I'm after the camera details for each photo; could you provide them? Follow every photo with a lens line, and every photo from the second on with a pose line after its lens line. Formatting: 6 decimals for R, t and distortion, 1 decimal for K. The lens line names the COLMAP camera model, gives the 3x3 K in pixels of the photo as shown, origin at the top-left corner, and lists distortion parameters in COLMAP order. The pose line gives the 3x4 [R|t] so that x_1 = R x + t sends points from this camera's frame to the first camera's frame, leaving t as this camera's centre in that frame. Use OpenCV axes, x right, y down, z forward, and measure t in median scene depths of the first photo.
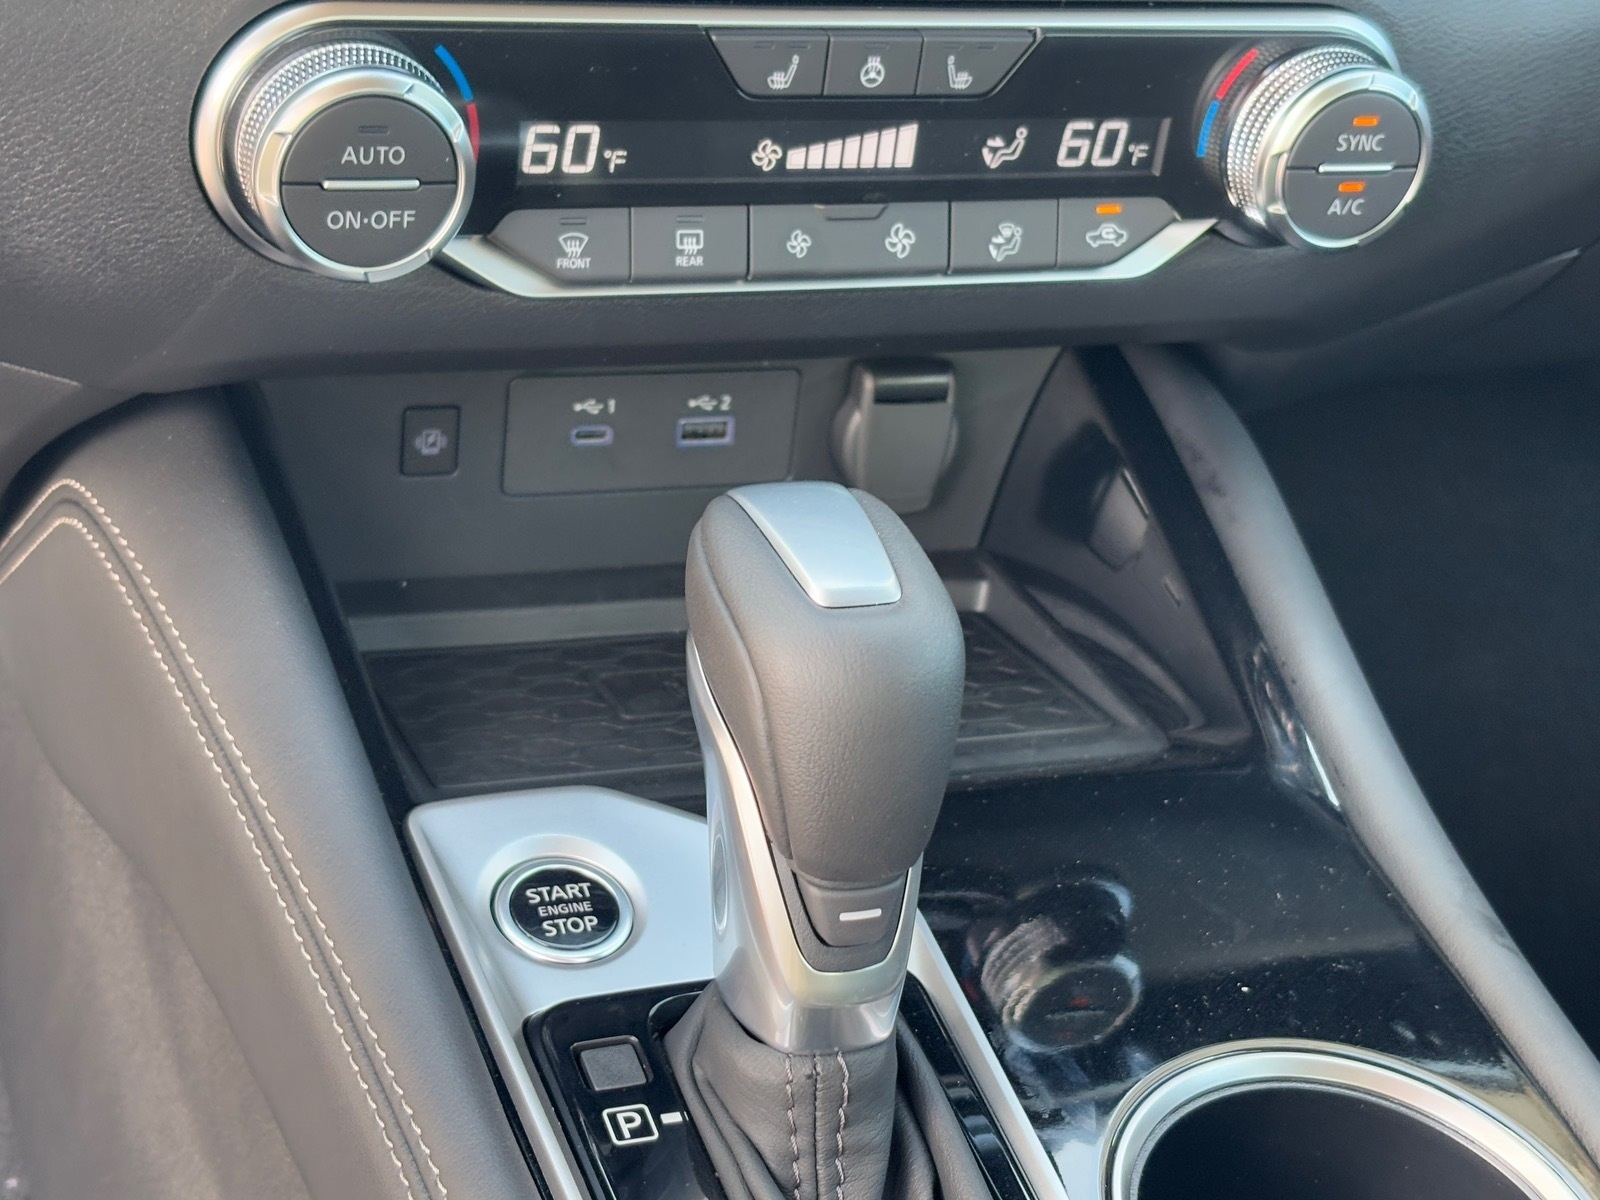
lens RADIAL K [[2668.8, 0, 789.7], [0, 2668.8, 631.5], [0, 0, 1]] dist [0.121787, 0.000000]
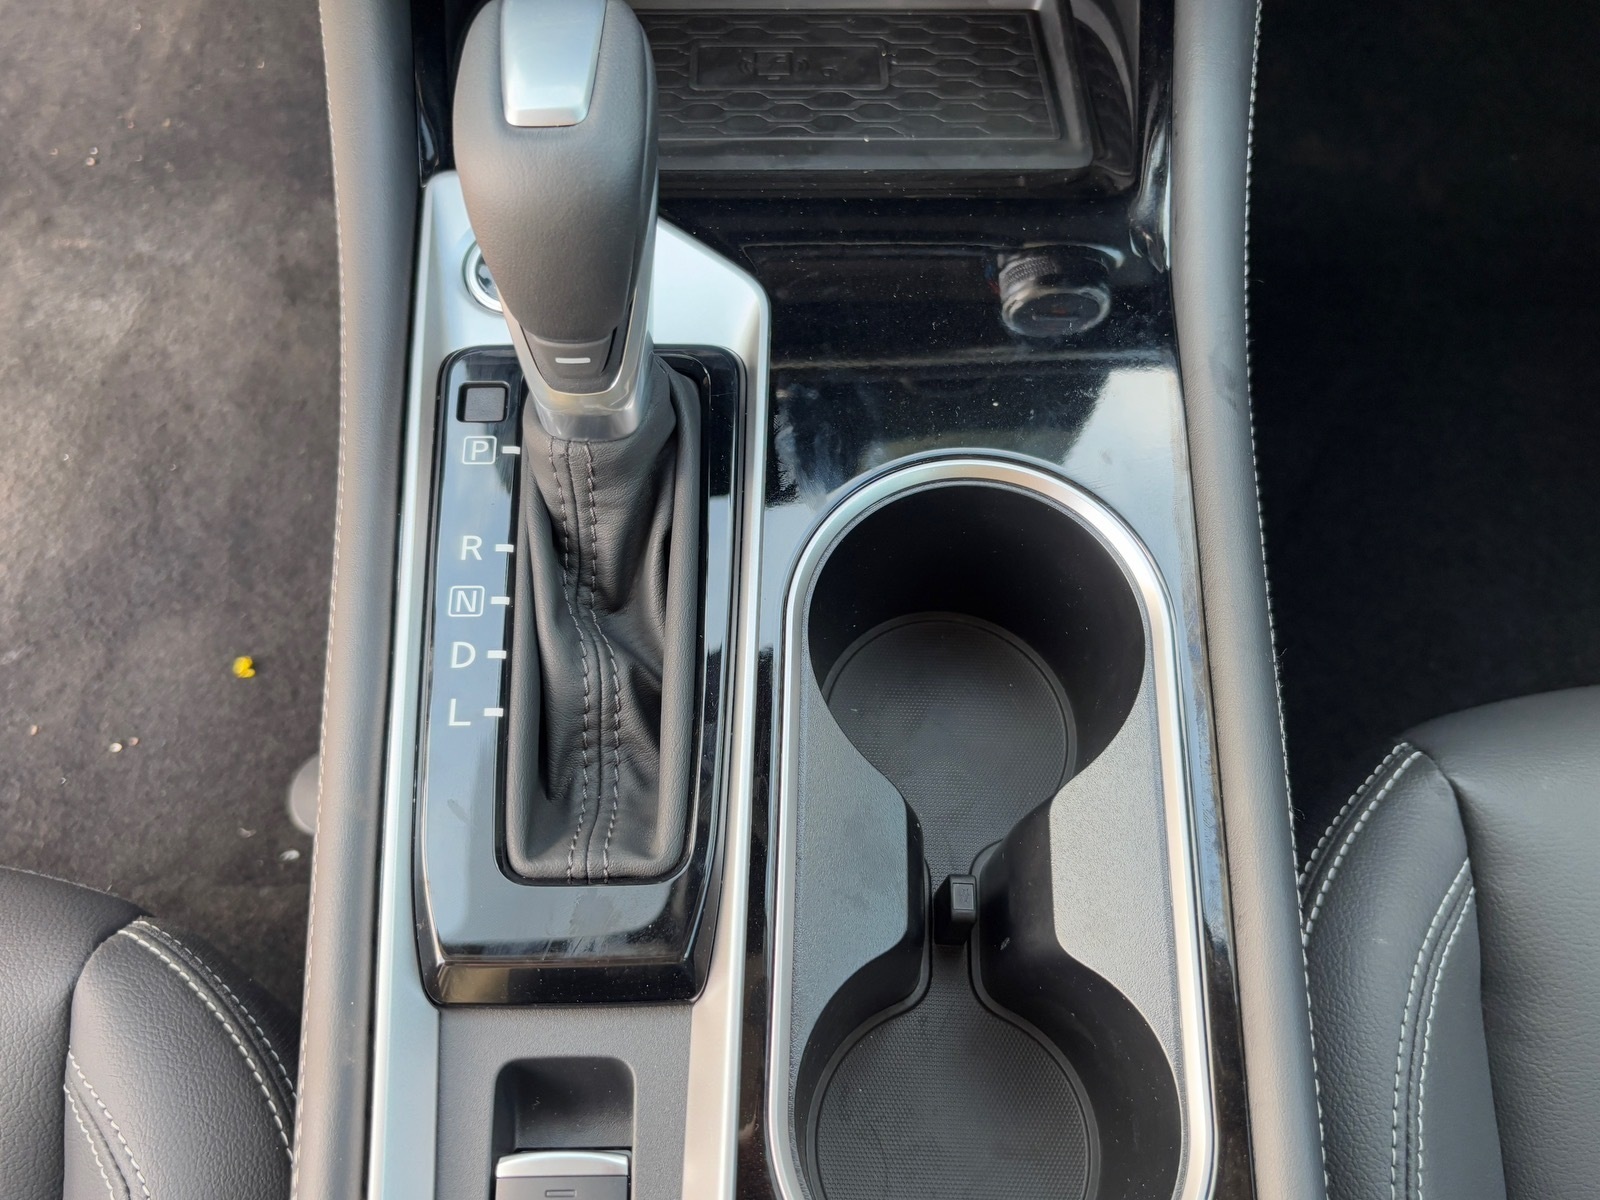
lens RADIAL K [[1430.5, 0, 800.0], [0, 1430.5, 609.7], [0, 0, 1]] dist [0.027471, -0.042560]
pose [[0.931025, 0.233849, -0.280192, 0.299986], [-0.067241, 0.864513, 0.498093, -0.123179], [0.358708, -0.444896, 0.820607, 0.340274]]
